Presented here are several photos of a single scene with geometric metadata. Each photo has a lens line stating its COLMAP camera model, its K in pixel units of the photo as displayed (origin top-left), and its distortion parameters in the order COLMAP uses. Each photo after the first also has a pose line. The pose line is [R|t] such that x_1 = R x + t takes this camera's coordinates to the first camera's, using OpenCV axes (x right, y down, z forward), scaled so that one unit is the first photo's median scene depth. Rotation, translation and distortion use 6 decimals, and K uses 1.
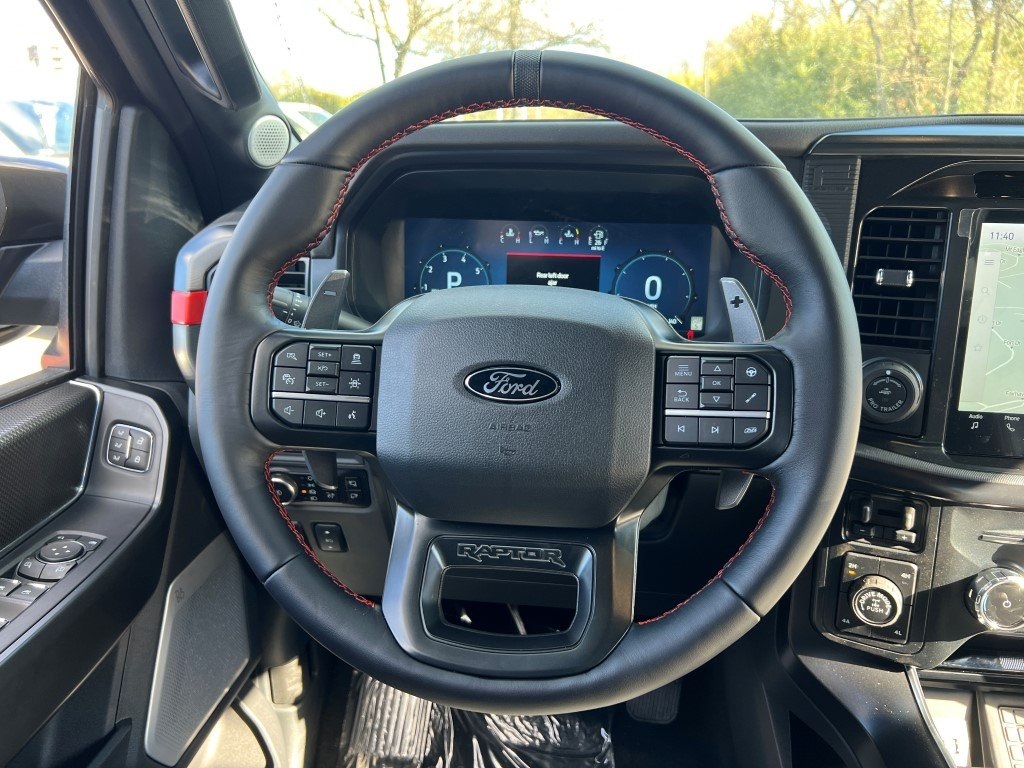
lens RADIAL K [[770.2, 0, 503.4], [0, 770.2, 401.0], [0, 0, 1]] dist [0.014192, -0.006768]
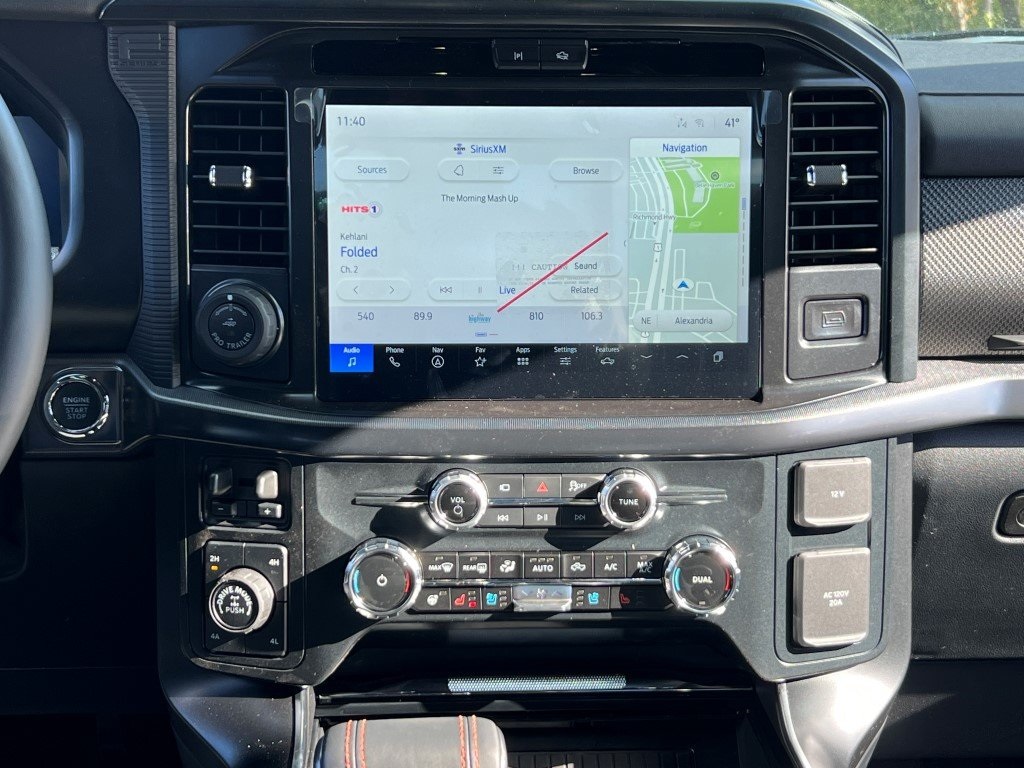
lens RADIAL K [[1591.2, 0, 518.8], [0, 1591.2, 376.2], [0, 0, 1]] dist [0.170712, 0.000000]
pose [[0.980348, -0.048874, 0.191128, 0.467199], [0.064129, 0.995160, -0.074461, 0.177774], [-0.186564, 0.085255, 0.978737, -0.612273]]
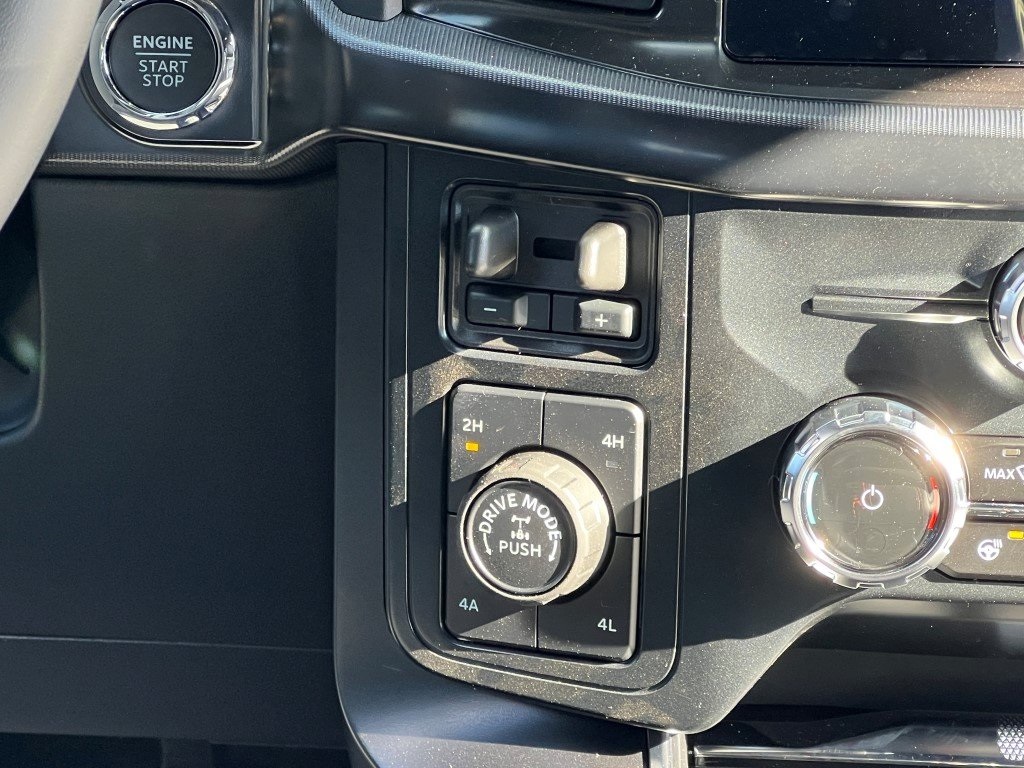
lens RADIAL K [[3153.8, 0, 511.5], [0, 3153.8, 389.3], [0, 0, 1]] dist [-0.109483, 0.000000]
pose [[0.997585, -0.024956, 0.064820, 0.396712], [0.023650, 0.999503, 0.020846, 0.177437], [-0.065308, -0.019263, 0.997679, -0.306640]]
